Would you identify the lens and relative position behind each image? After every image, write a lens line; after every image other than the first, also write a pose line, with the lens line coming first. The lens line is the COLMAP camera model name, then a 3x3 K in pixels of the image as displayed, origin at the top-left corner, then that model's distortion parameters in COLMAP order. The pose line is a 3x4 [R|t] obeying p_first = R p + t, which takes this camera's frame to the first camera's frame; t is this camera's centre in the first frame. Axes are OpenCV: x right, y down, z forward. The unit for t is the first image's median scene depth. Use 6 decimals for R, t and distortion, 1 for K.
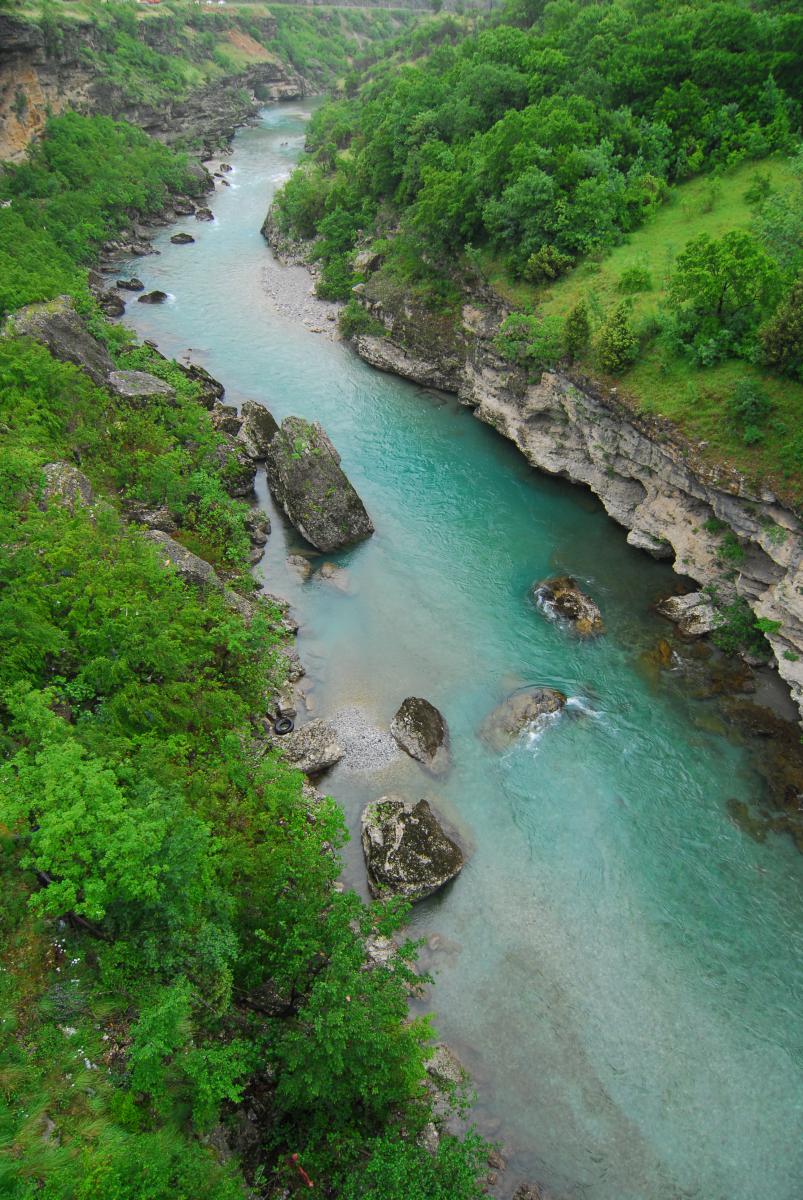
lens RADIAL K [[702.2, 0, 401.5], [0, 702.2, 600.0], [0, 0, 1]] dist [-0.018873, -0.000931]
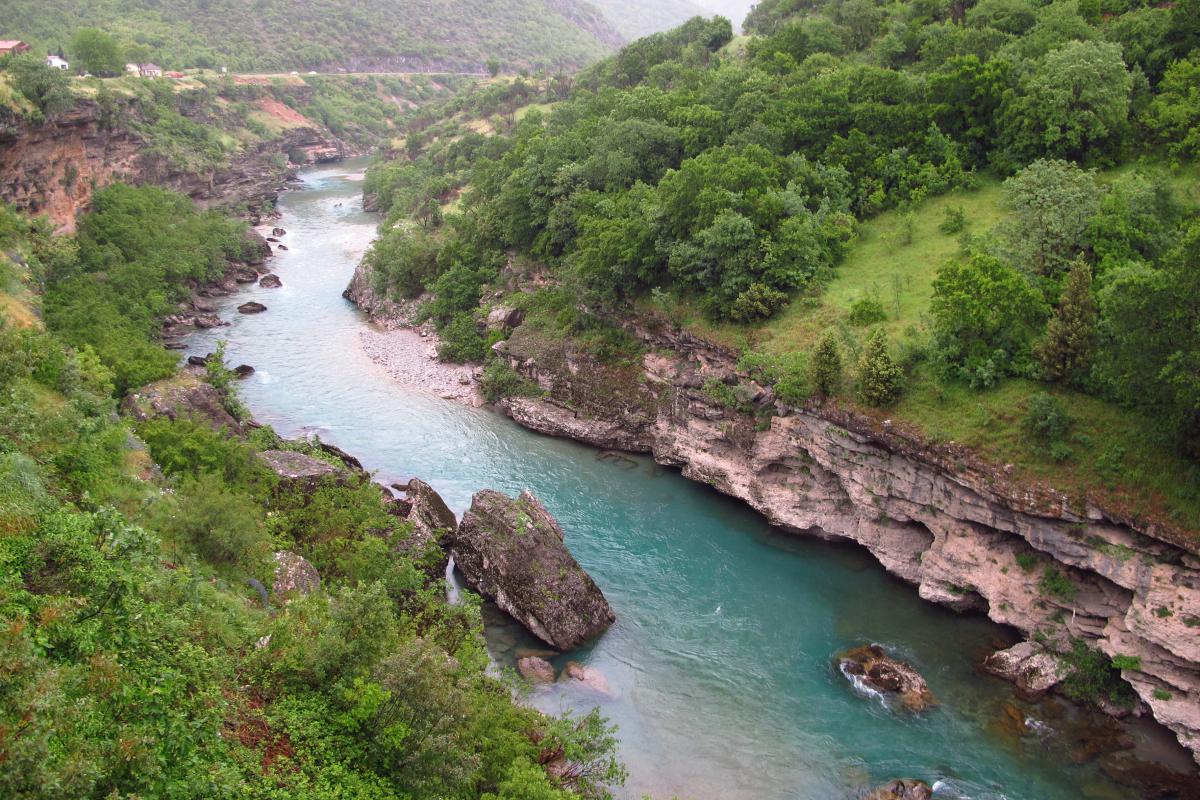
lens RADIAL K [[943.0, 0, 600.0], [0, 943.0, 400.0], [0, 0, 1]] dist [-0.133287, 0.093952]
pose [[0.987226, -0.068711, 0.143748, -0.163694], [0.115609, 0.929756, -0.349553, 0.033130], [-0.109633, 0.361707, 0.925823, -0.048802]]
